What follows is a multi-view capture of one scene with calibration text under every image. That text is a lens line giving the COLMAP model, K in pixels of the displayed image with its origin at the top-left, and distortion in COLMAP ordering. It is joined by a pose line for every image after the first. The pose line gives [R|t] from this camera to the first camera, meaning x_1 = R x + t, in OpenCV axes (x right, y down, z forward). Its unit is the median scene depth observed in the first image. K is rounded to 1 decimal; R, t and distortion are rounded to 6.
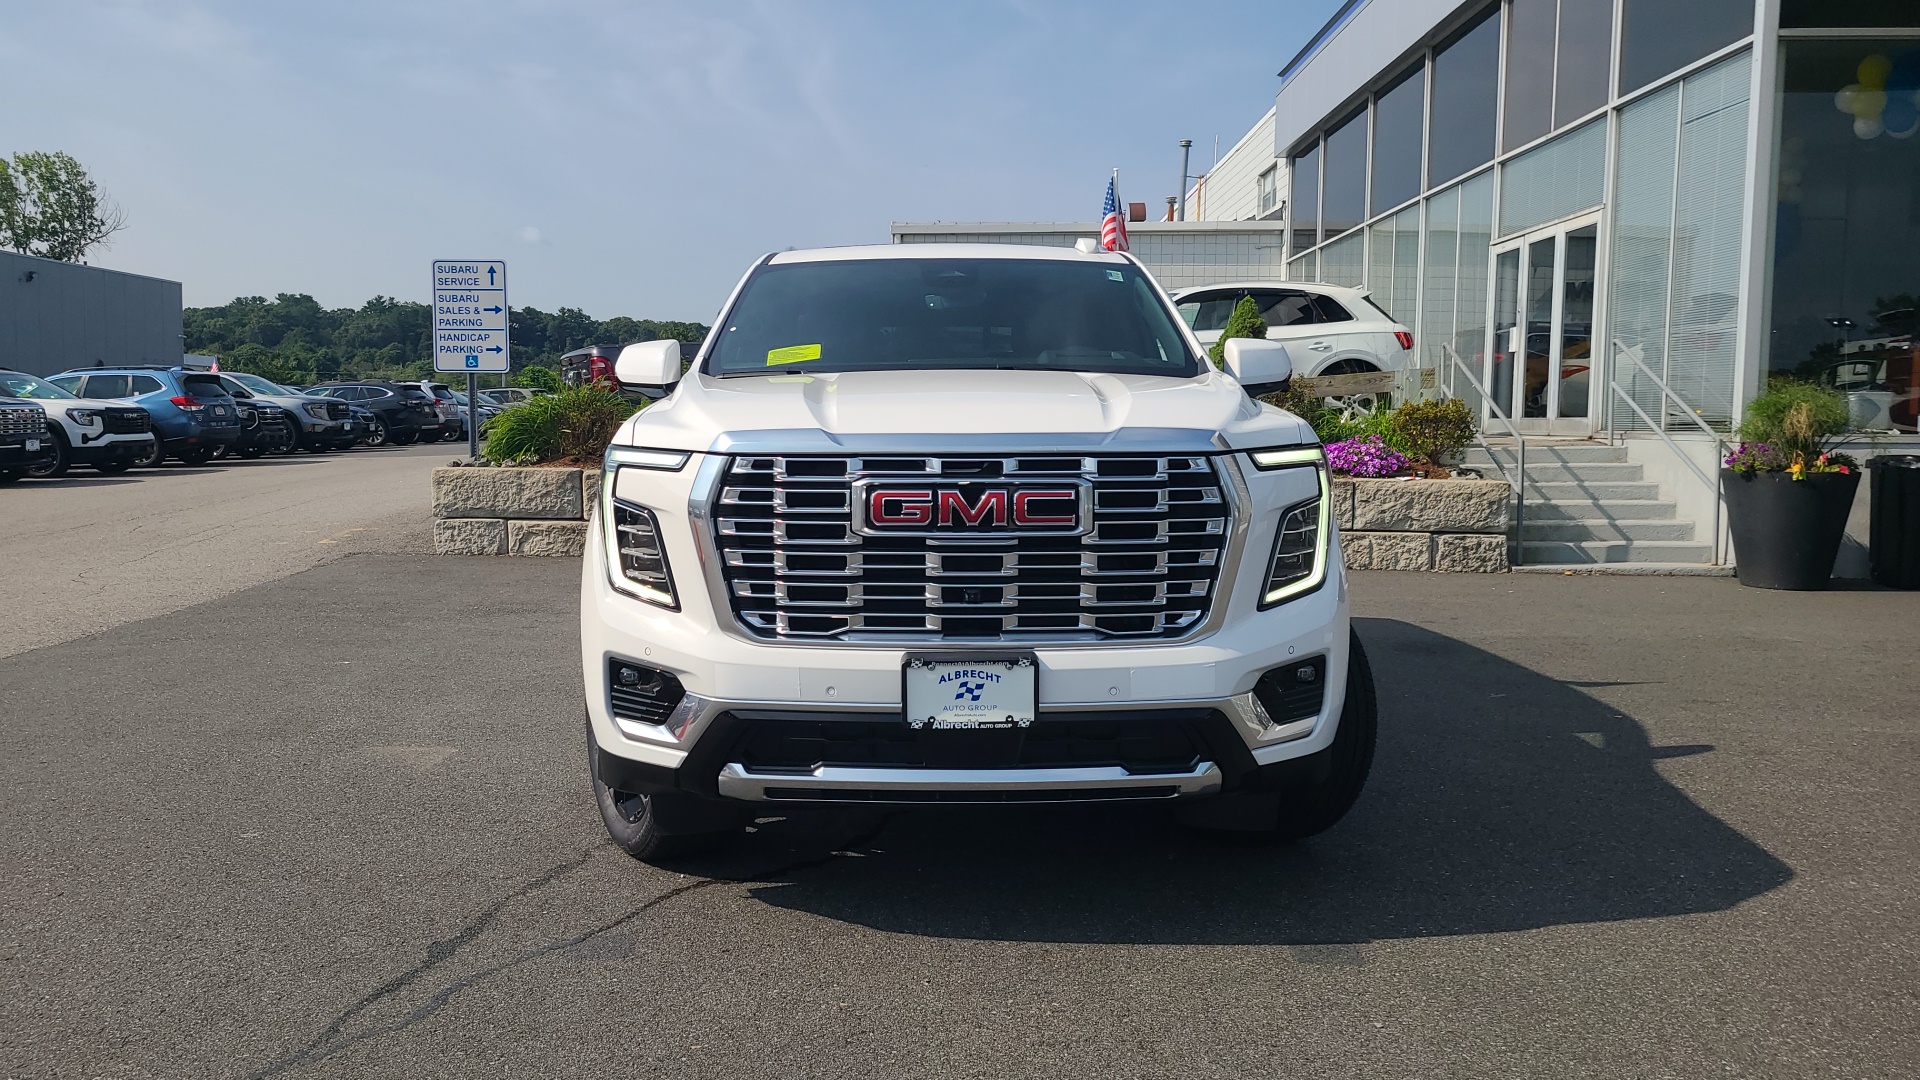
lens RADIAL K [[1448.8, 0, 943.3], [0, 1448.8, 528.3], [0, 0, 1]] dist [0.017175, -0.005983]
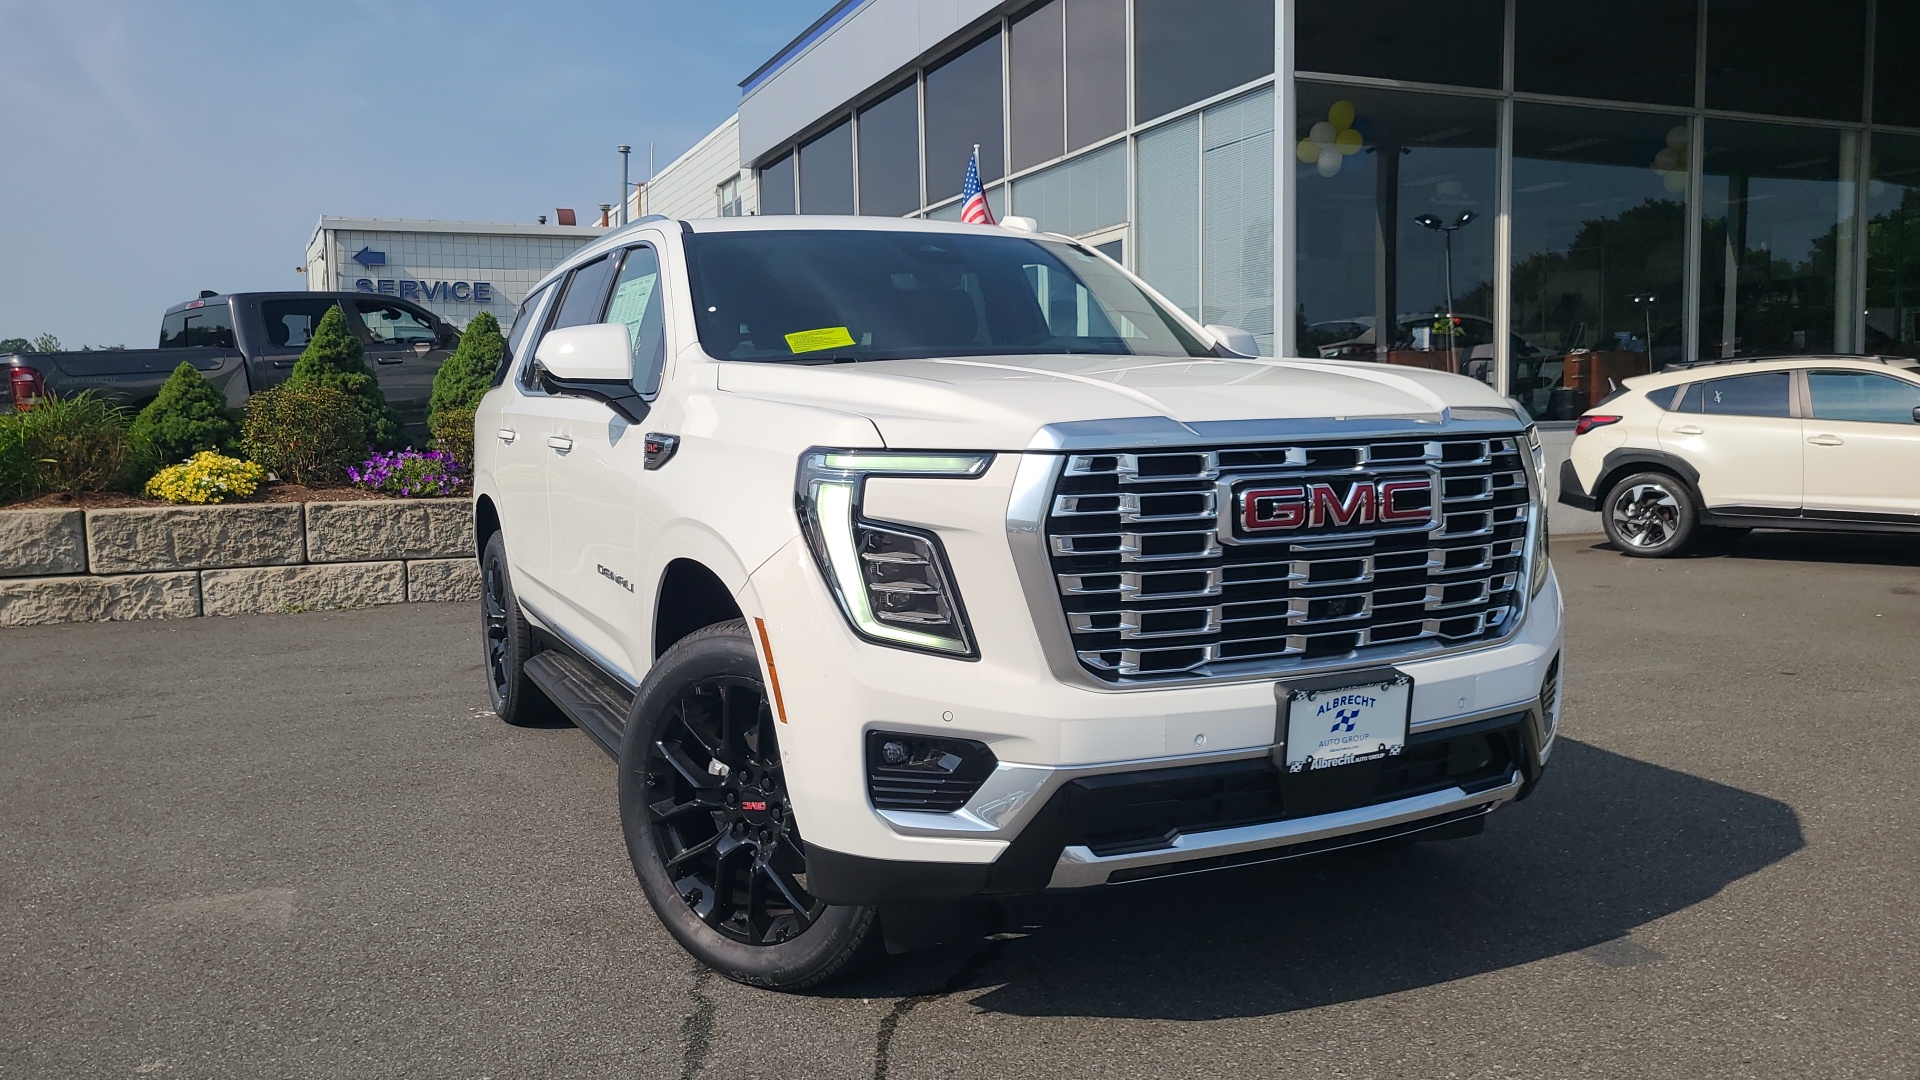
lens RADIAL K [[1427.3, 0, 931.5], [0, 1427.3, 562.3], [0, 0, 1]] dist [0.033046, -0.004444]
pose [[0.898596, -0.063992, 0.434086, -0.546026], [0.058931, 0.997946, 0.025124, -0.015327], [-0.434802, 0.003005, 0.900521, 0.341268]]
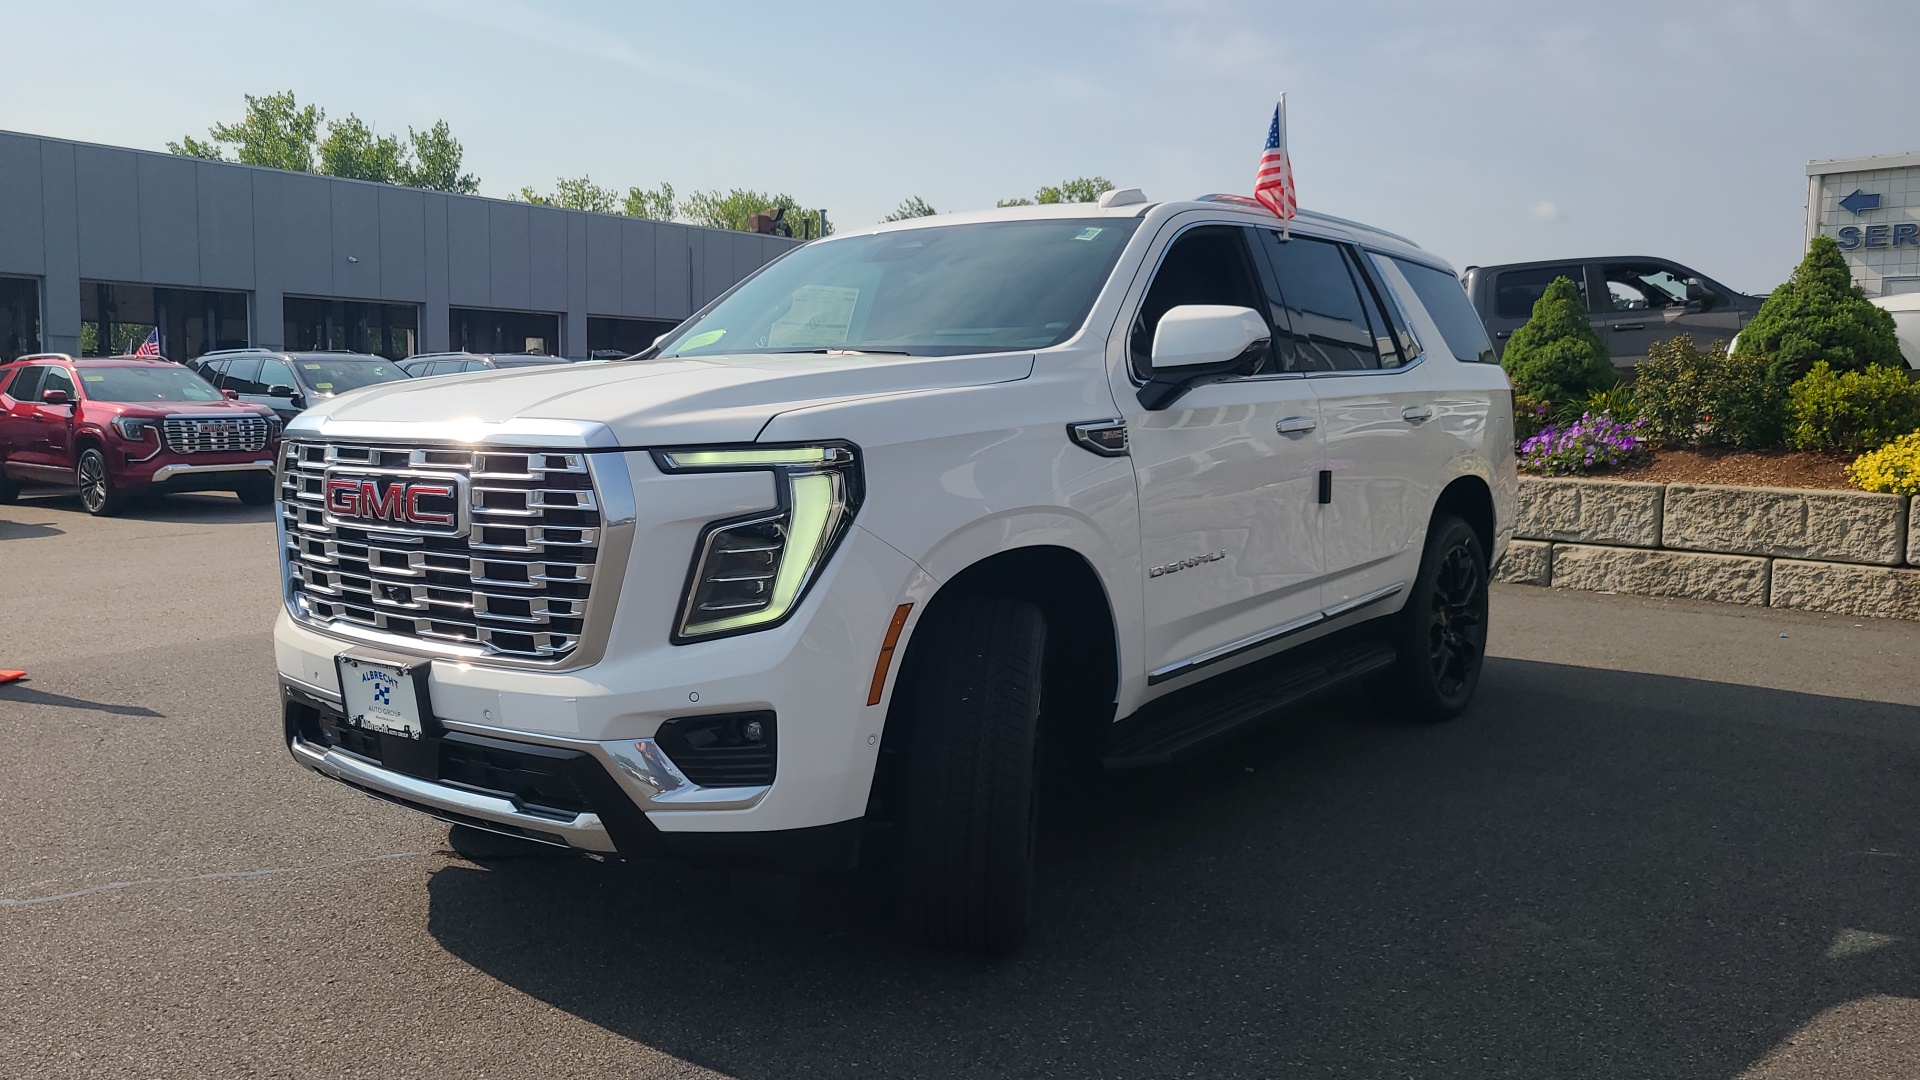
lens RADIAL K [[1496.1, 0, 866.1], [0, 1496.1, 549.6], [0, 0, 1]] dist [0.025776, -0.004291]
pose [[0.773981, 0.063903, -0.629976, 0.860750], [-0.055269, 0.997915, 0.033322, -0.031990], [0.630792, 0.009028, 0.775899, 0.424593]]
